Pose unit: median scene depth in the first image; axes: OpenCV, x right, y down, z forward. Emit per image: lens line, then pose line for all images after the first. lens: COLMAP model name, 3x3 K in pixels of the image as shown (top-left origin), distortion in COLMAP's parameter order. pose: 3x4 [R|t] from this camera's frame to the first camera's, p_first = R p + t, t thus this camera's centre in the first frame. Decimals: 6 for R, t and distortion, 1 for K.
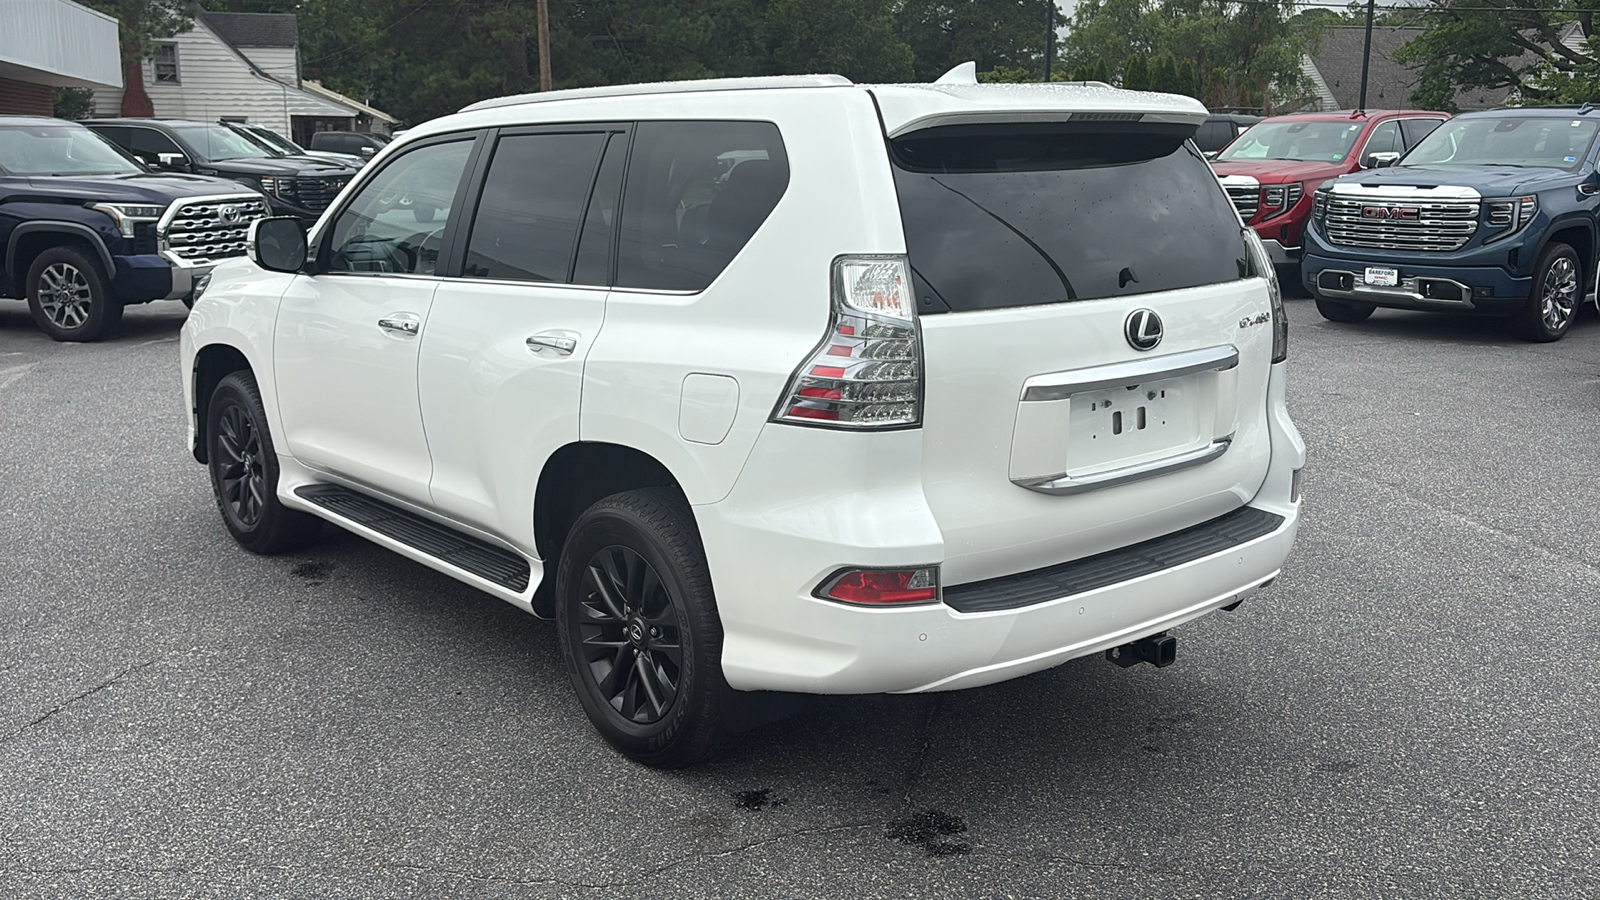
lens RADIAL K [[1481.1, 0, 777.3], [0, 1481.1, 446.8], [0, 0, 1]] dist [0.029916, 0.000000]
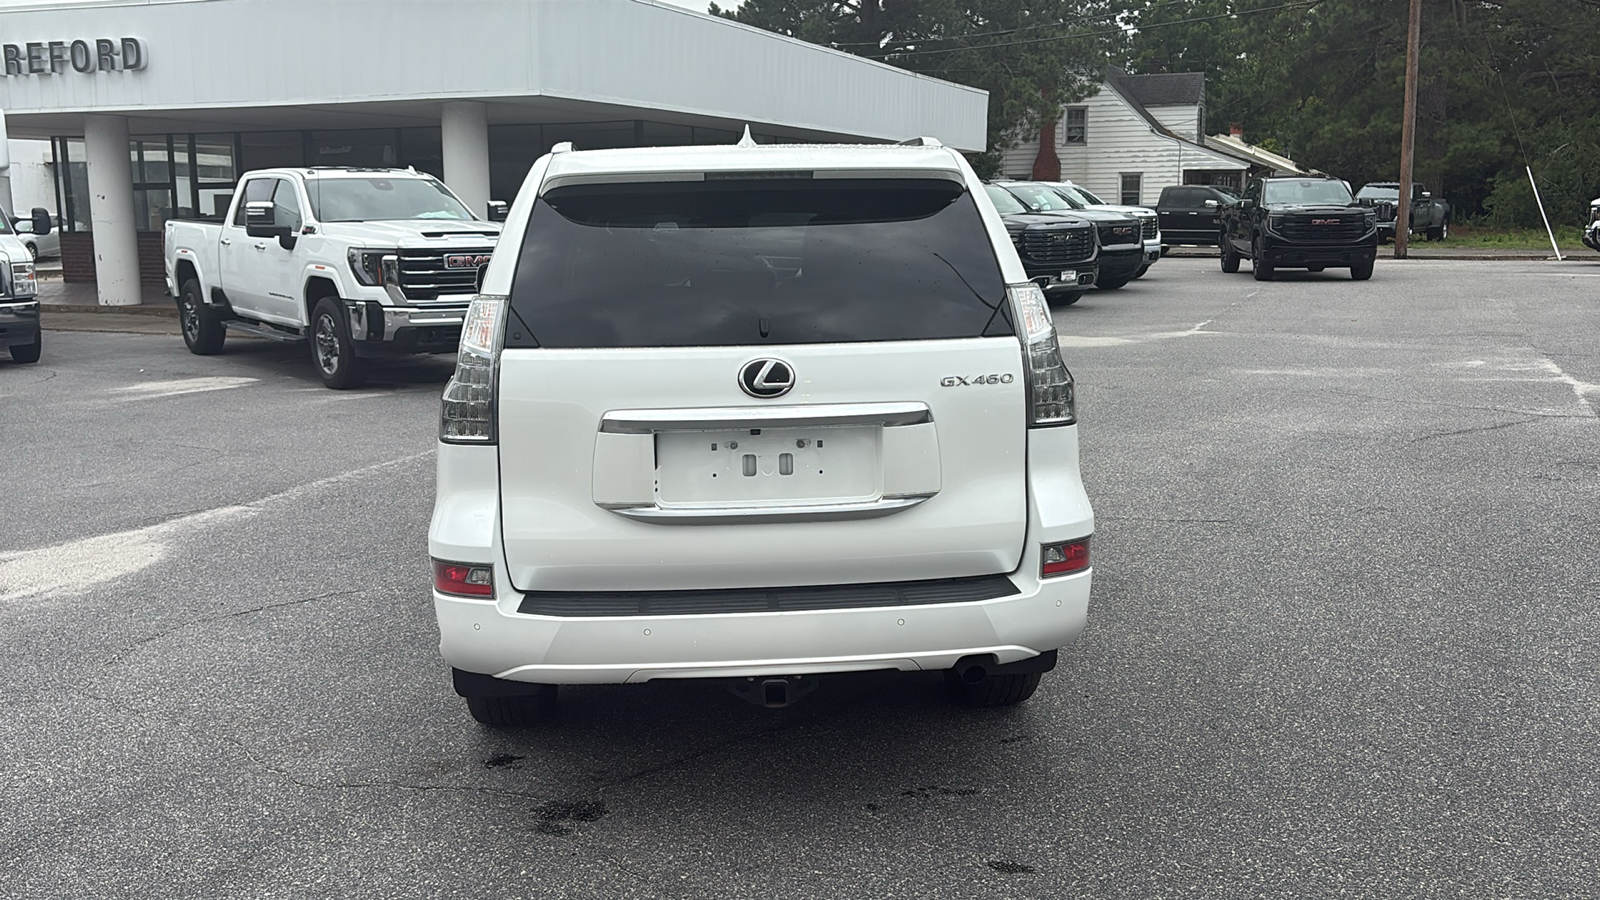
lens RADIAL K [[1481.1, 0, 784.0], [0, 1481.1, 424.5], [0, 0, 1]] dist [0.029916, 0.000000]
pose [[0.811139, 0.077595, -0.579682, 0.093309], [-0.105566, 0.994305, -0.014622, -0.003534], [0.575246, 0.073055, 0.814711, 0.017984]]
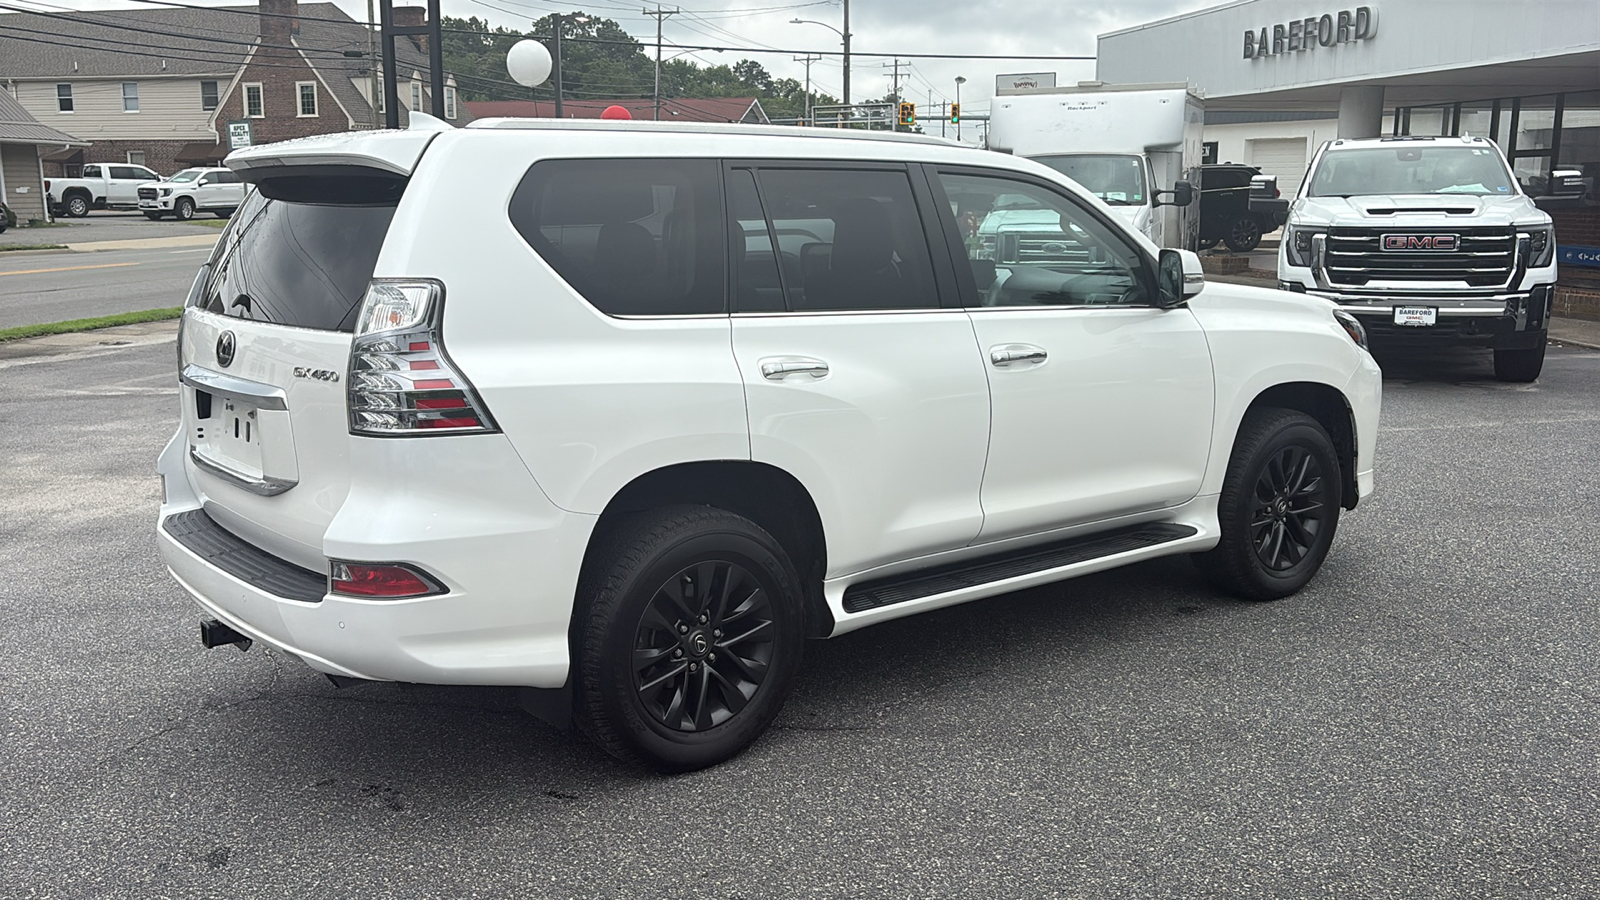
lens RADIAL K [[1481.1, 0, 765.7], [0, 1481.1, 441.5], [0, 0, 1]] dist [0.029916, 0.000000]
pose [[-0.060787, 0.168068, -0.983899, 0.149330], [-0.188230, 0.966106, 0.176658, -0.032620], [0.980242, 0.195938, -0.027092, 0.163086]]
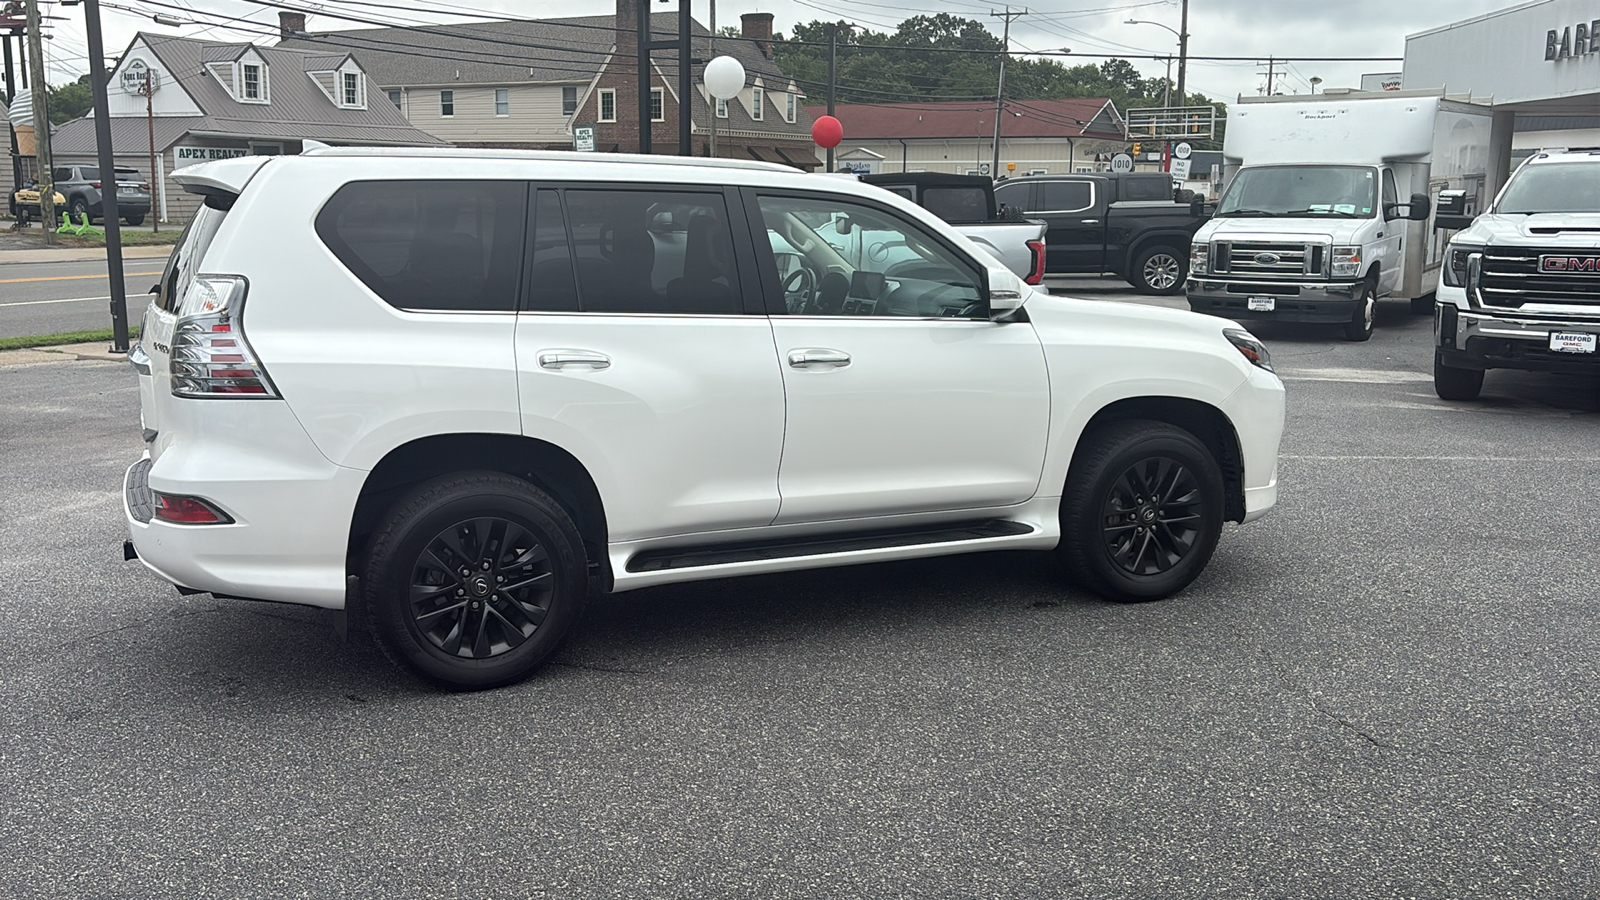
lens RADIAL K [[1481.1, 0, 764.5], [0, 1481.1, 462.1], [0, 0, 1]] dist [0.029916, 0.000000]
pose [[-0.299068, 0.170166, -0.938936, 0.160192], [-0.191618, 0.953218, 0.233788, -0.045899], [0.934794, 0.249836, -0.252471, 0.220537]]
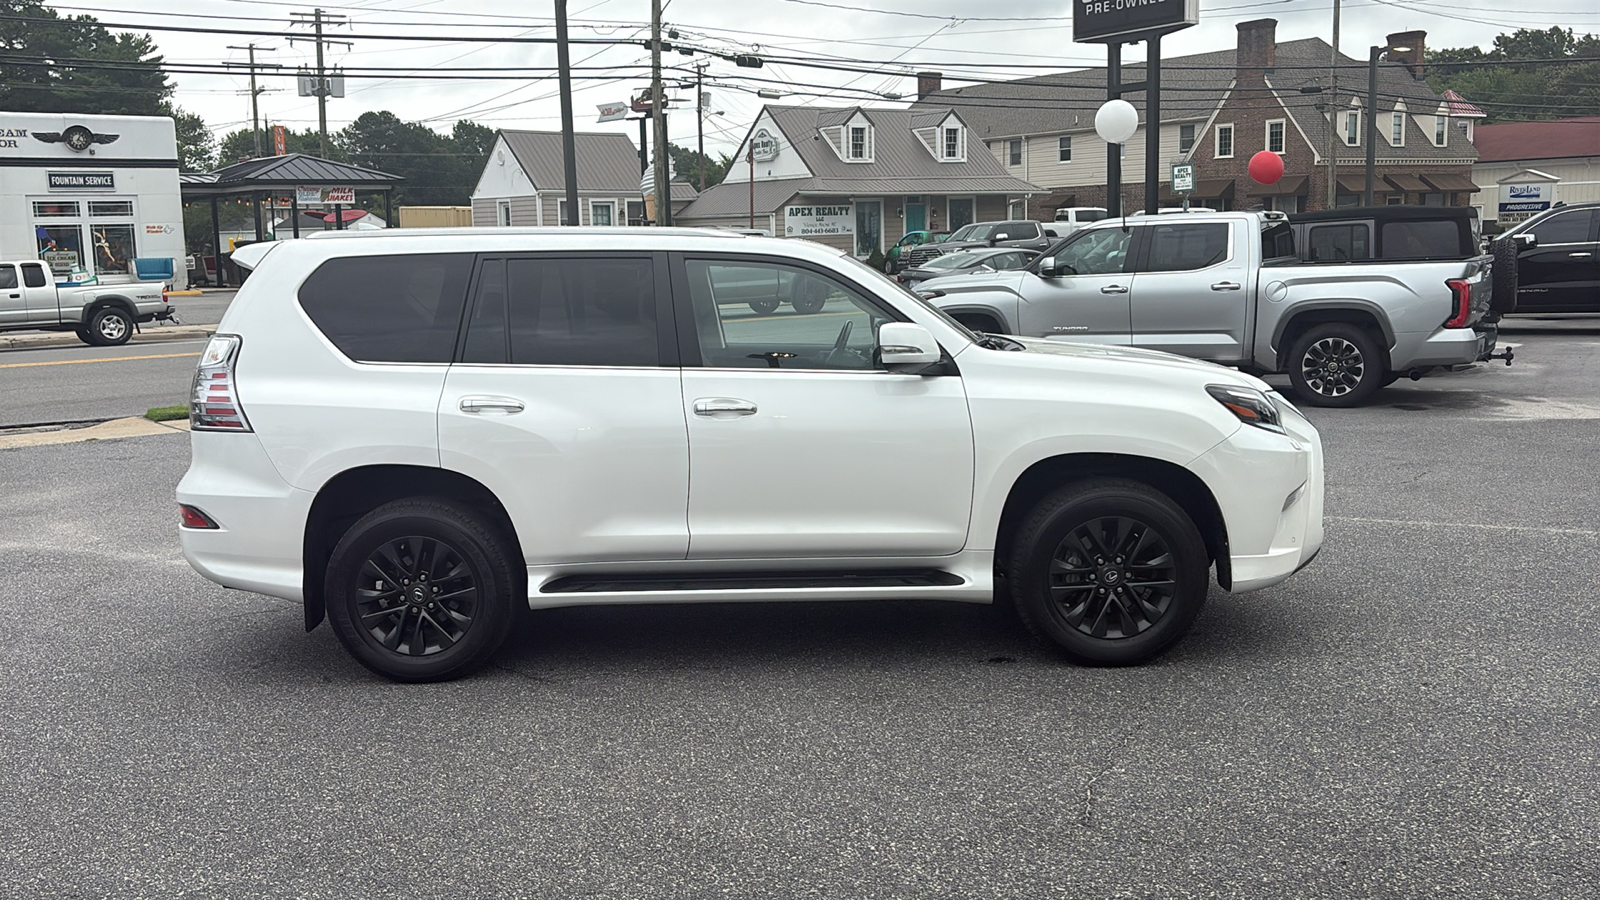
lens RADIAL K [[1481.1, 0, 759.9], [0, 1481.1, 443.6], [0, 0, 1]] dist [0.029916, 0.000000]
pose [[-0.676857, 0.118128, -0.726574, 0.128792], [-0.117144, 0.957176, 0.264748, -0.062994], [0.726733, 0.264310, -0.634034, 0.298690]]
